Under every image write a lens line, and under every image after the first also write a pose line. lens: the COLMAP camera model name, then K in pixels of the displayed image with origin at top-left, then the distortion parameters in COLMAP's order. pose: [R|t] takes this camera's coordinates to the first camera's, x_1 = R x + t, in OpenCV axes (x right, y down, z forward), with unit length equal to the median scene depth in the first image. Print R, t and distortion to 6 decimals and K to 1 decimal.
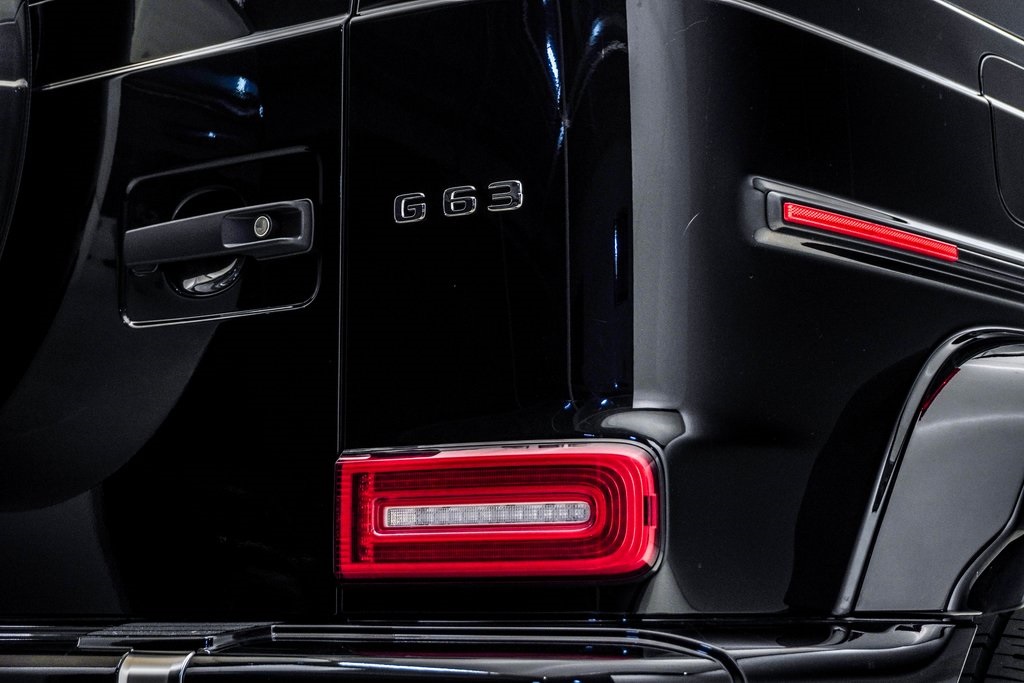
lens RADIAL K [[1998.9, 0, 521.5], [0, 1998.9, 336.1], [0, 0, 1]] dist [0.057266, 0.000000]
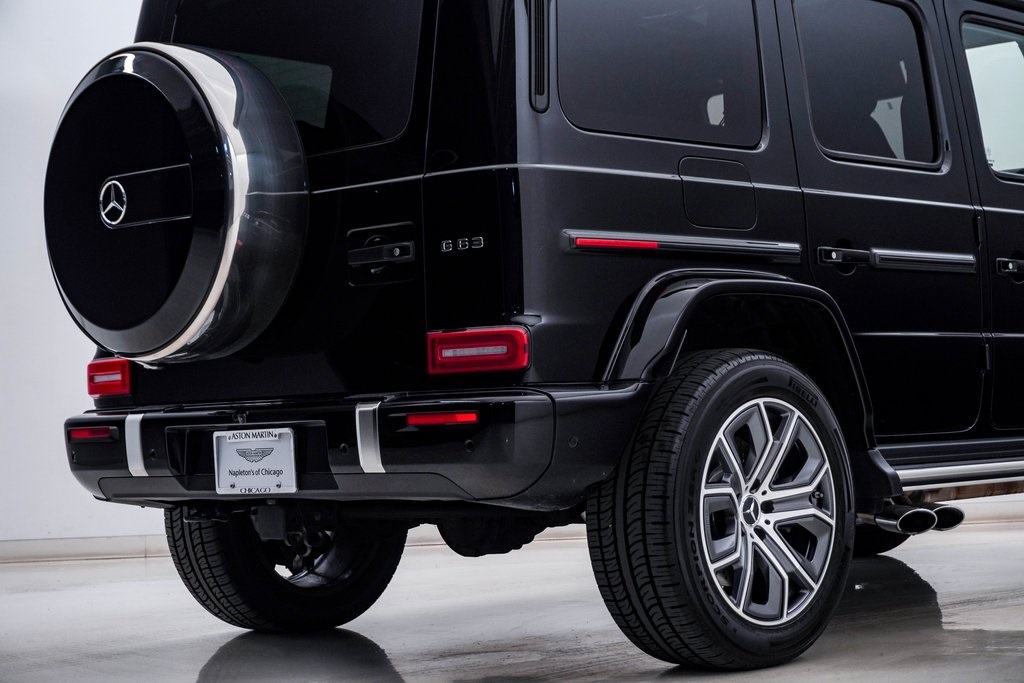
lens RADIAL K [[1998.9, 0, 508.0], [0, 1998.9, 346.5], [0, 0, 1]] dist [0.057266, 0.000000]
pose [[0.994535, -0.036986, -0.097630, 0.311068], [0.046720, 0.993951, 0.099386, -0.204915], [0.093364, -0.103405, 0.990248, -1.876795]]
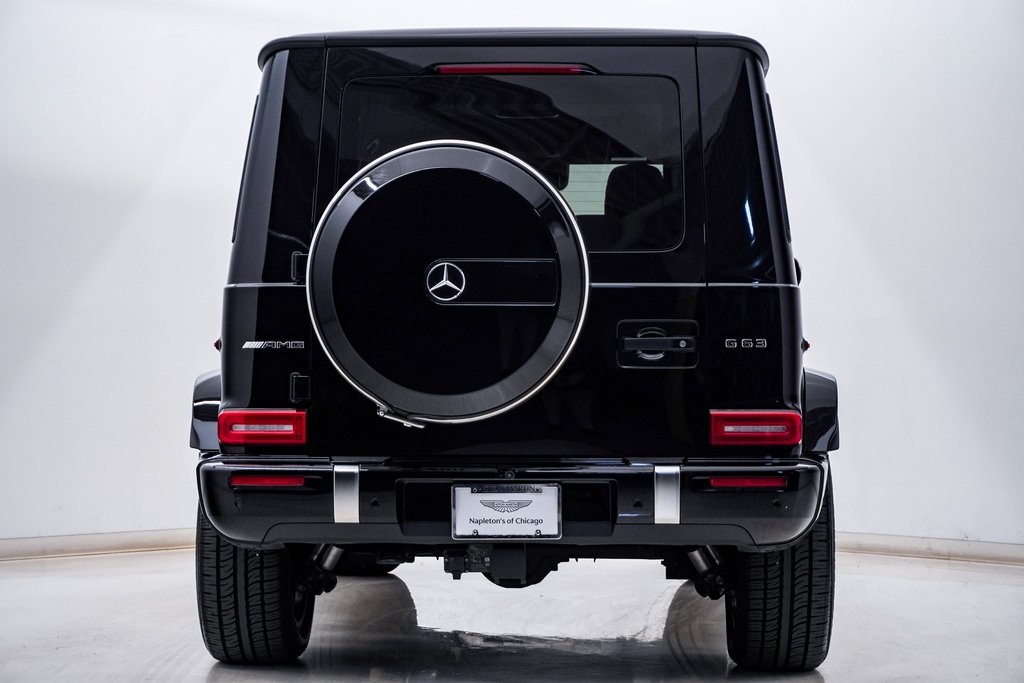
lens RADIAL K [[2203.8, 0, 504.8], [0, 2203.8, 338.1], [0, 0, 1]] dist [-0.002228, 0.000000]
pose [[0.811796, 0.013432, 0.583786, -2.746898], [-0.083570, 0.992117, 0.093384, -0.416546], [-0.577930, -0.124595, 0.806519, -1.997776]]
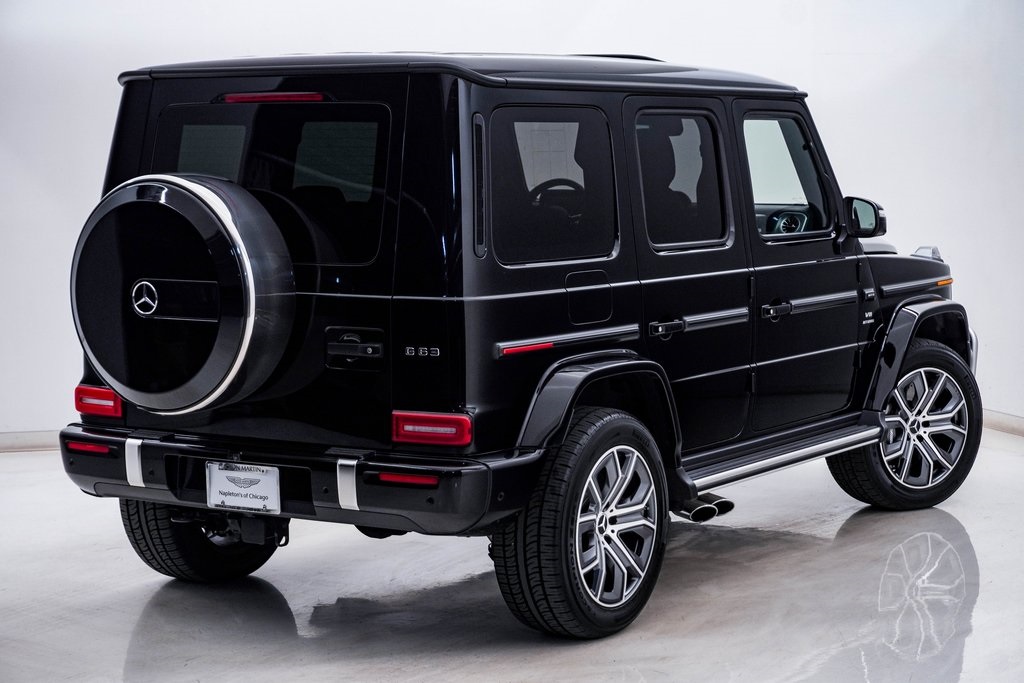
lens RADIAL K [[2203.8, 0, 517.6], [0, 2203.8, 346.1], [0, 0, 1]] dist [-0.002228, 0.000000]
pose [[0.995236, -0.010348, 0.096940, -0.271827], [-0.012442, 0.972739, 0.231569, -1.108688], [-0.096693, -0.231672, 0.967976, -3.312640]]
